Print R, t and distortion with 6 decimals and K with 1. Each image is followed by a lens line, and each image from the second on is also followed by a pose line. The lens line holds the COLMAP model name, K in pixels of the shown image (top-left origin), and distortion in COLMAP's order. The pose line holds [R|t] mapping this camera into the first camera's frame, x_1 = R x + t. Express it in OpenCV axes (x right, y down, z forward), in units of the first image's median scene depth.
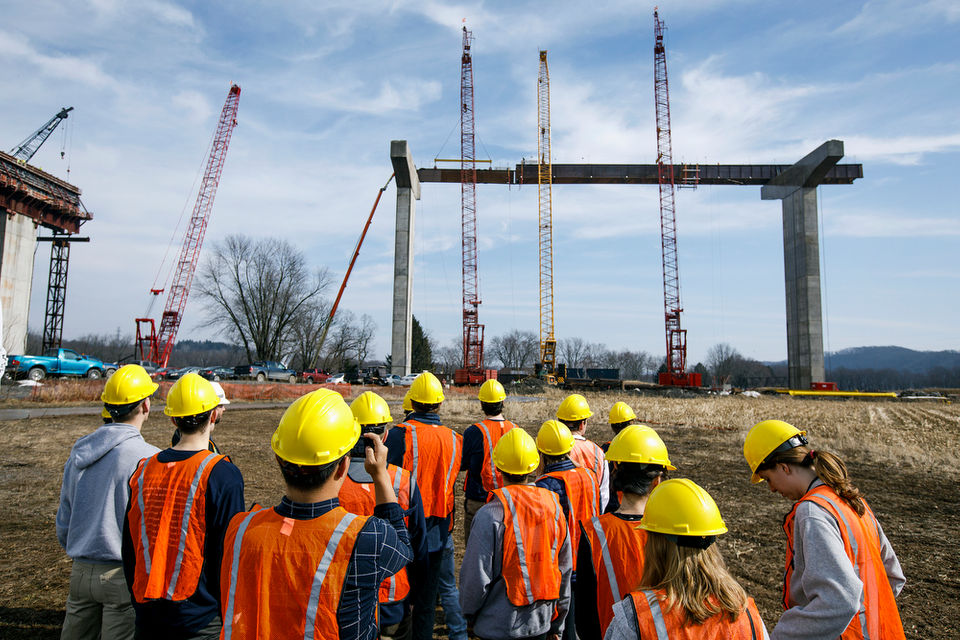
lens RADIAL K [[701.8, 0, 493.2], [0, 701.8, 319.5], [0, 0, 1]] dist [0.046331, -0.000066]
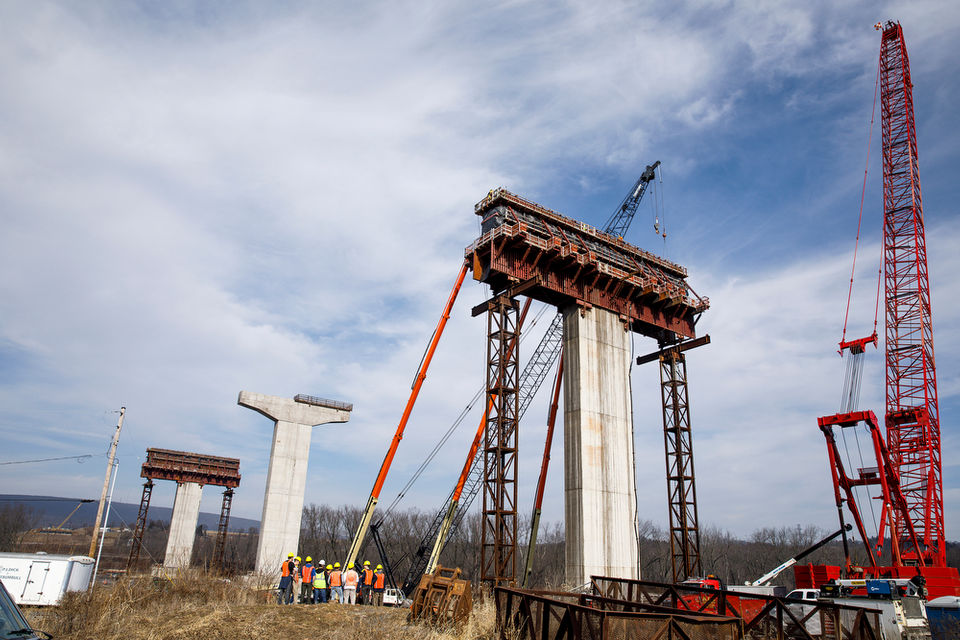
lens RADIAL K [[701.8, 0, 493.2], [0, 701.8, 319.5], [0, 0, 1]] dist [0.046331, -0.000066]
pose [[0.634755, -0.286497, -0.717639, -0.268069], [0.078206, 0.947776, -0.309199, 0.035524], [0.768746, 0.140142, 0.624012, 0.514625]]
